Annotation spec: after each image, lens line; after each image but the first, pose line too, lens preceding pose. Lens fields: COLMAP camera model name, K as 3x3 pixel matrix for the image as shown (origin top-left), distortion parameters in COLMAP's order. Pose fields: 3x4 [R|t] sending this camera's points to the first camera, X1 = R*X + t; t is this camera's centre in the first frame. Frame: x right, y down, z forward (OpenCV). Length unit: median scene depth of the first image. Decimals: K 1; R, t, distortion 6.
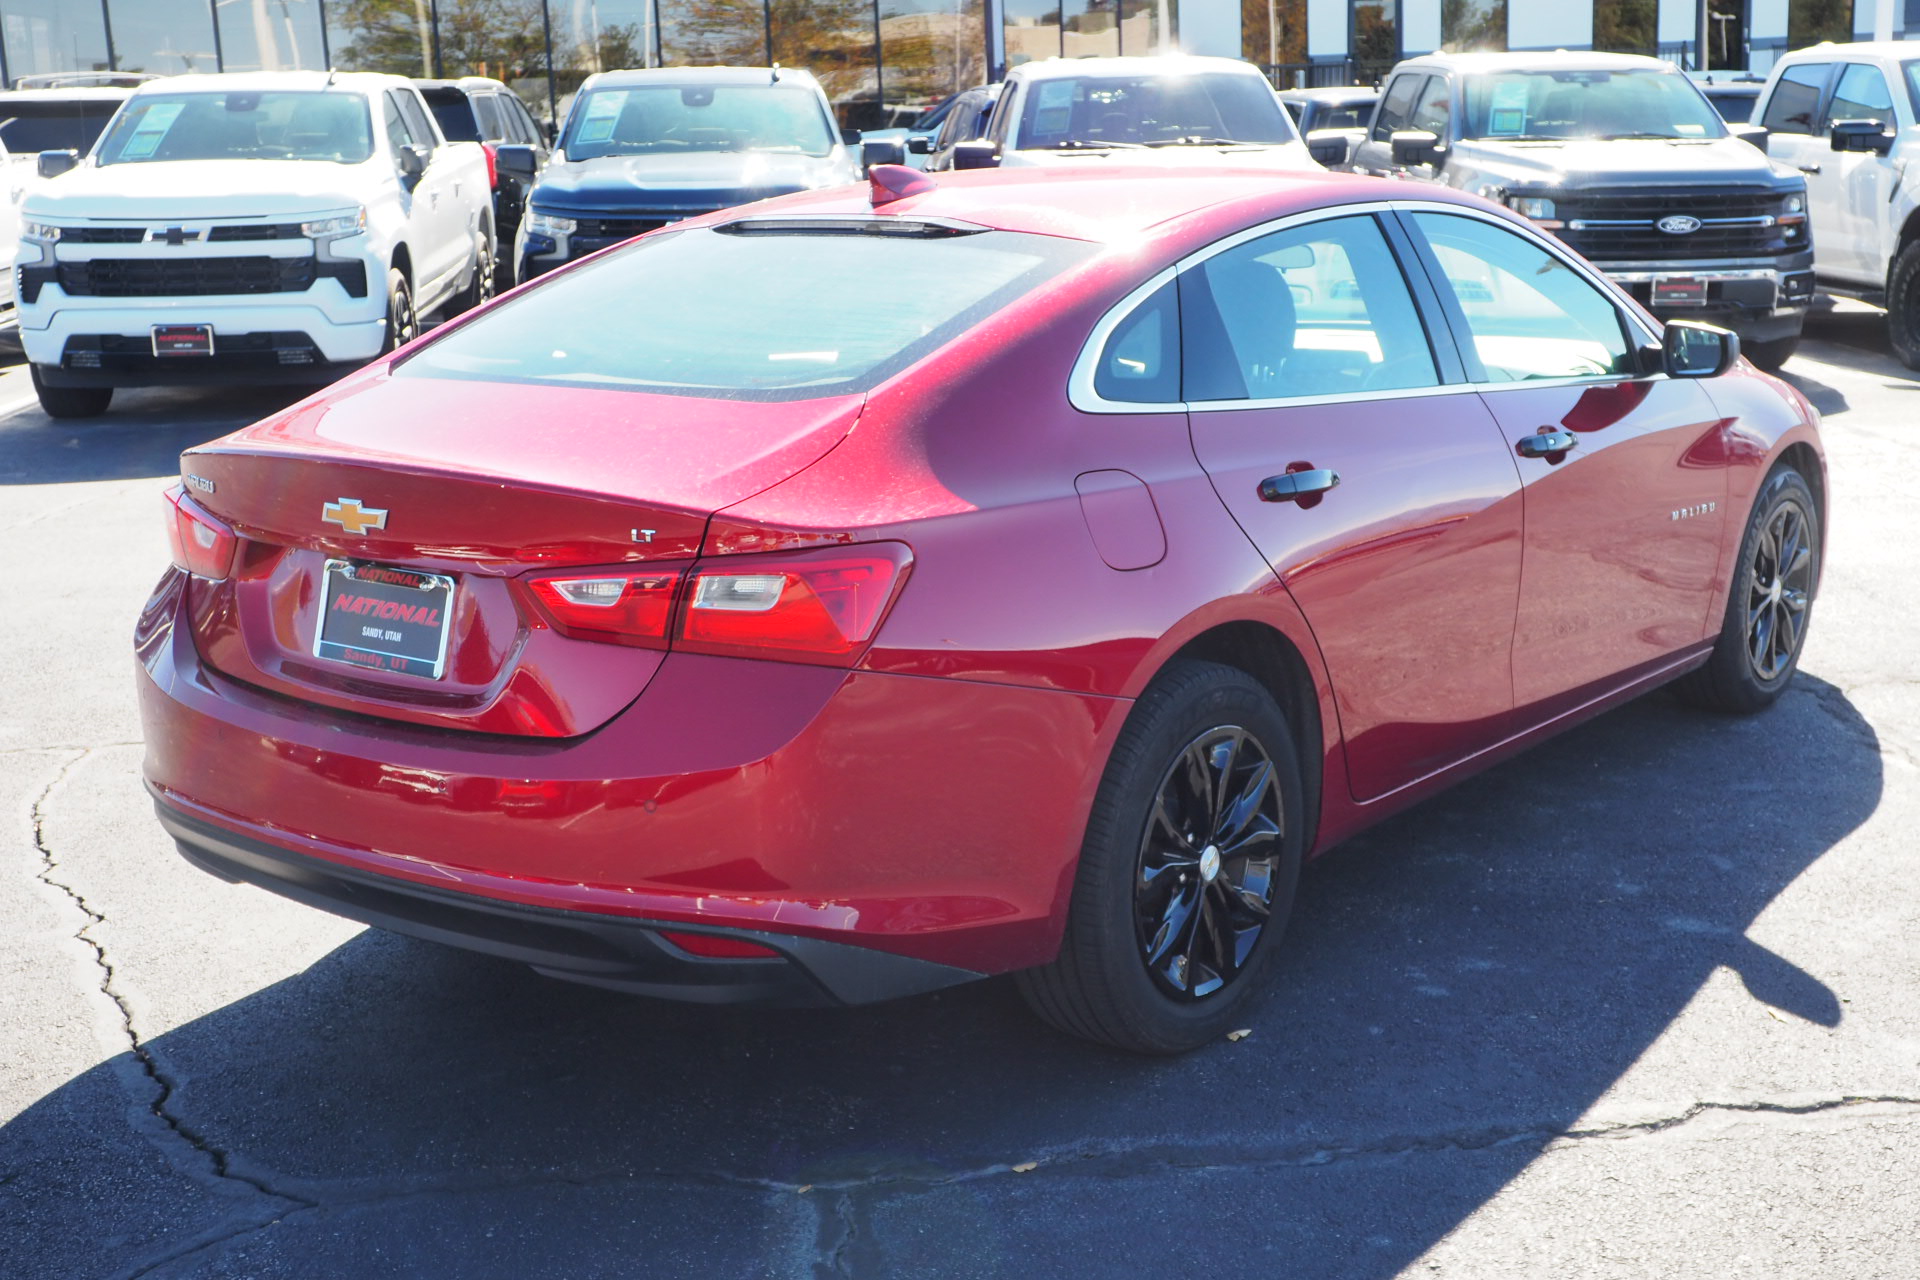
lens RADIAL K [[2328.1, 0, 960.0], [0, 2328.1, 640.0], [0, 0, 1]] dist [-0.009565, -0.008781]
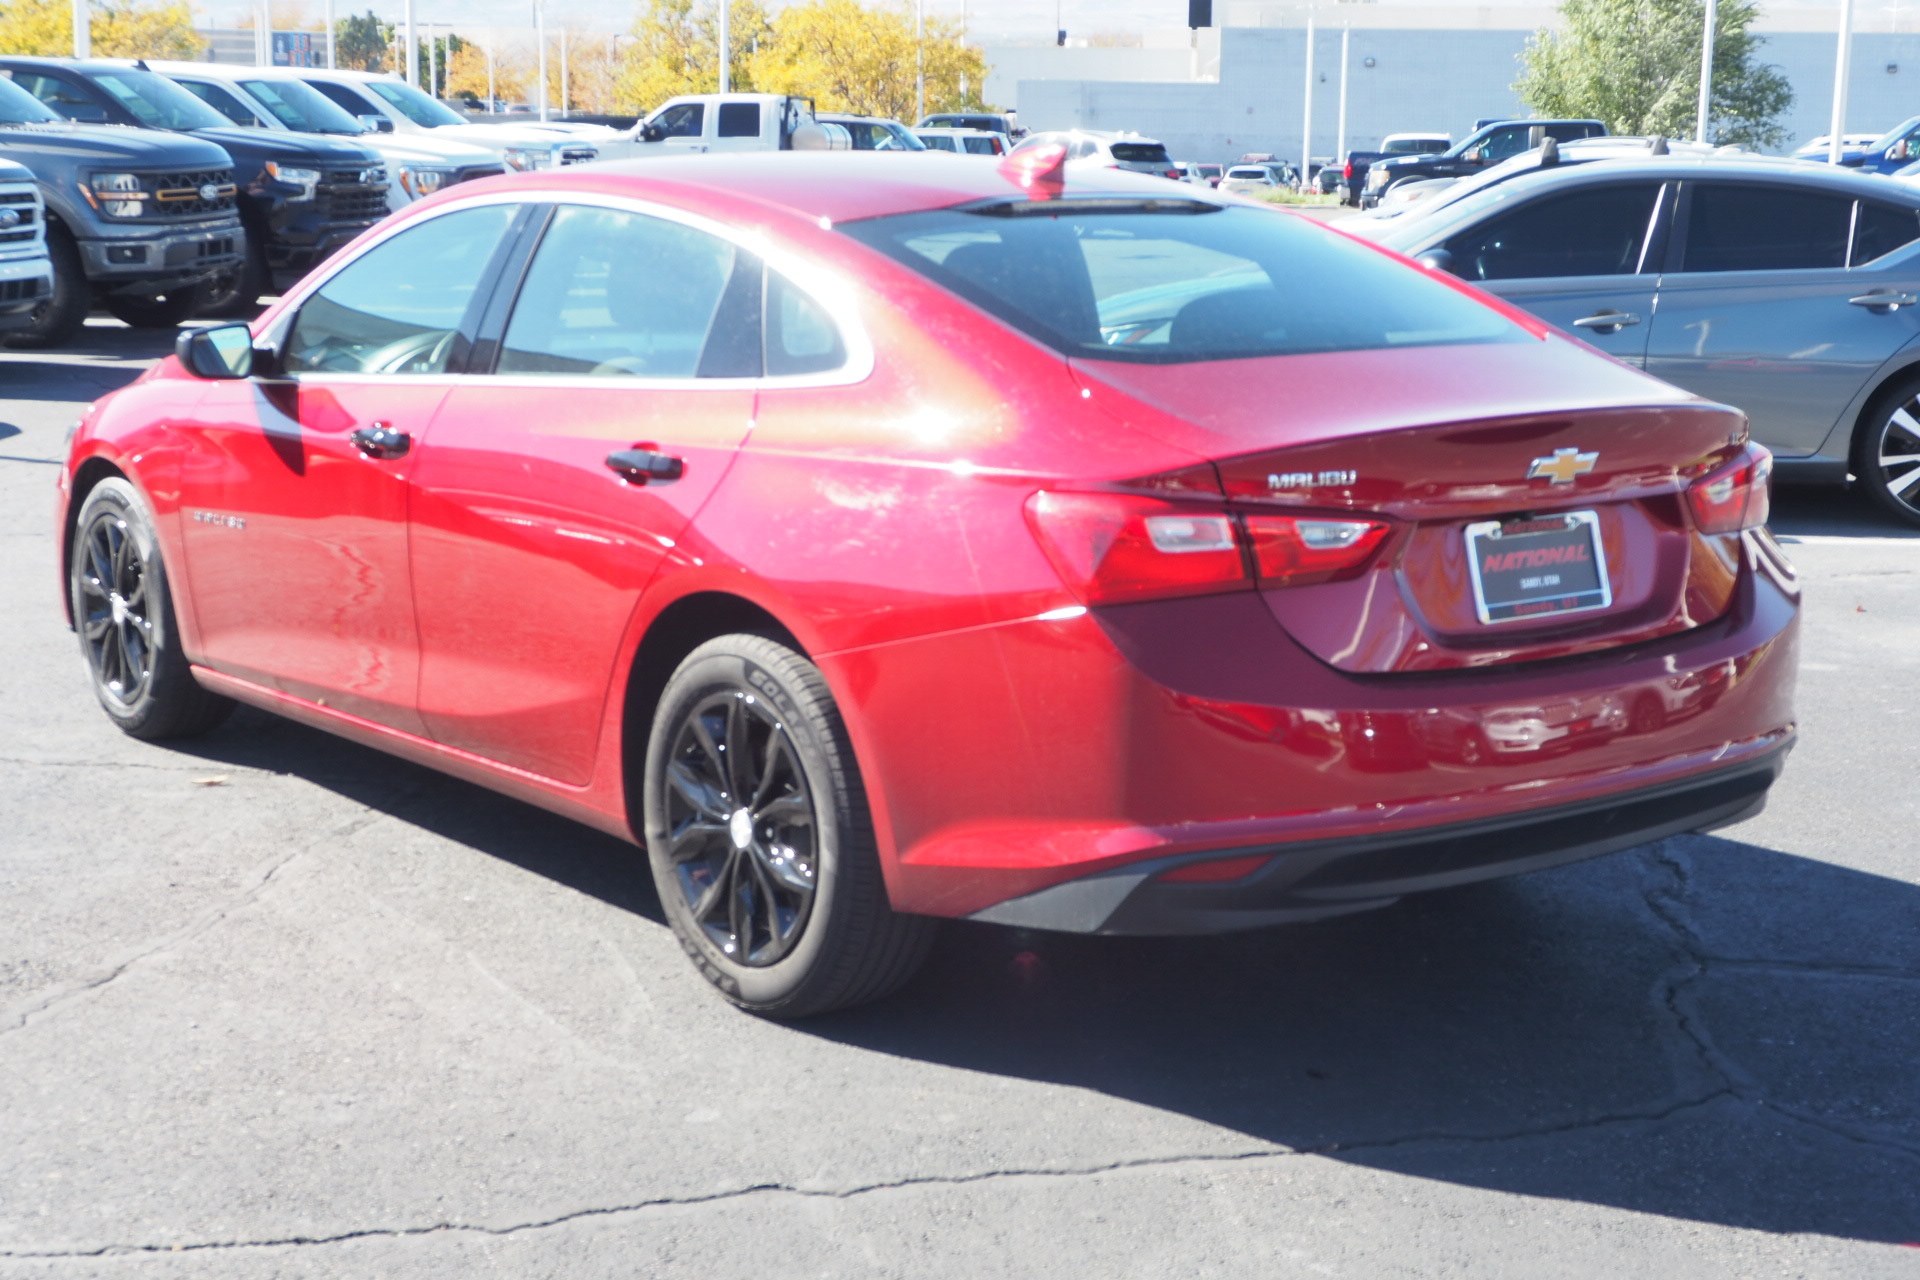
lens RADIAL K [[2879.1, 0, 960.0], [0, 2879.1, 640.0], [0, 0, 1]] dist [0.004426, 0.050541]
pose [[0.246257, -0.143754, 0.958485, -1.282679], [0.194870, 0.976087, 0.096327, -0.125321], [-0.949412, 0.163058, 0.268381, 0.752227]]
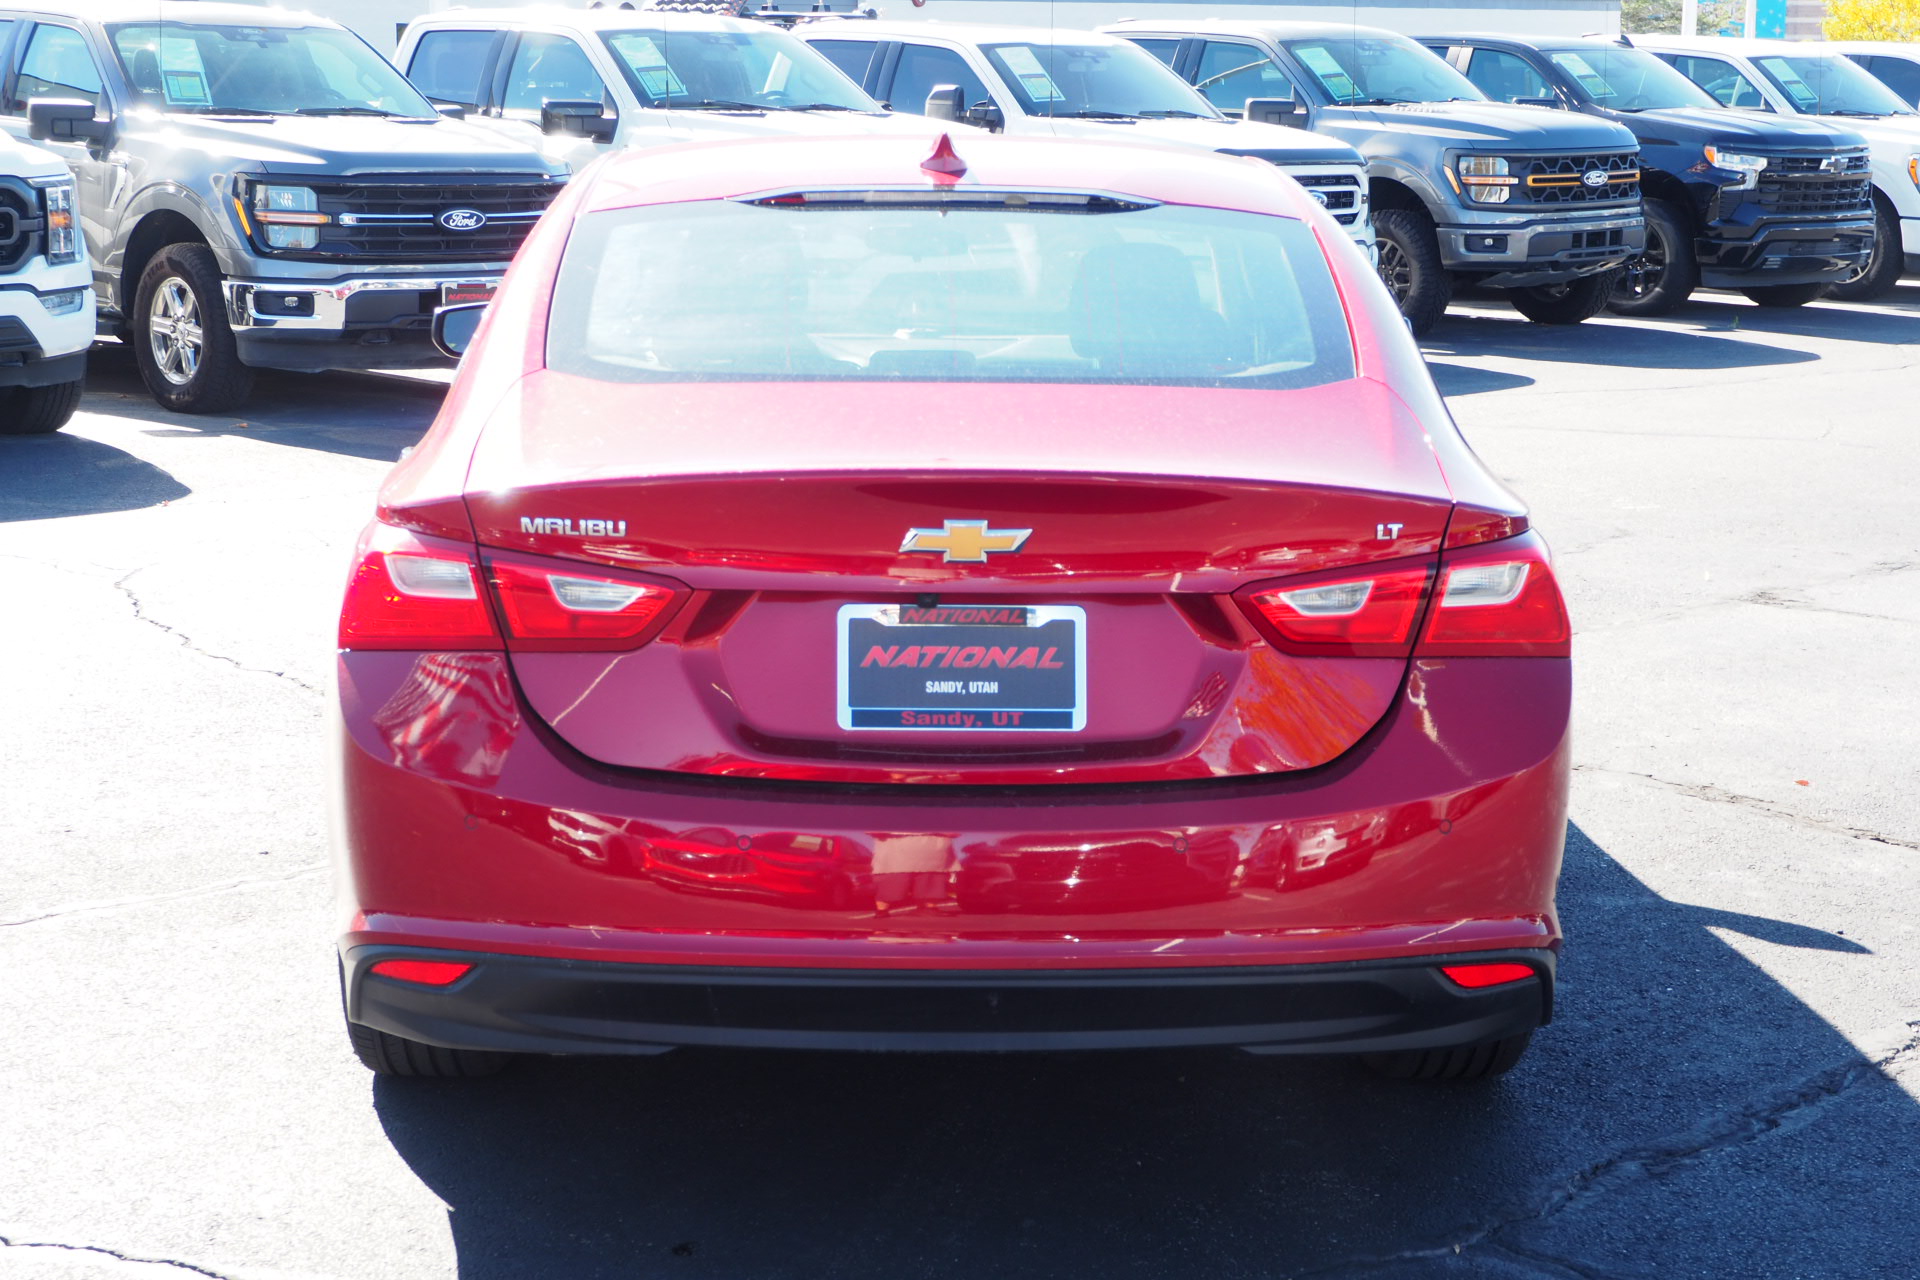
lens RADIAL K [[3140.3, 0, 960.0], [0, 3140.3, 640.0], [0, 0, 1]] dist [0.005569, -0.051911]
pose [[0.770523, -0.077107, 0.632732, -0.779984], [0.107006, 0.994216, -0.009149, -0.007430], [-0.628367, 0.074756, 0.774317, 0.127456]]
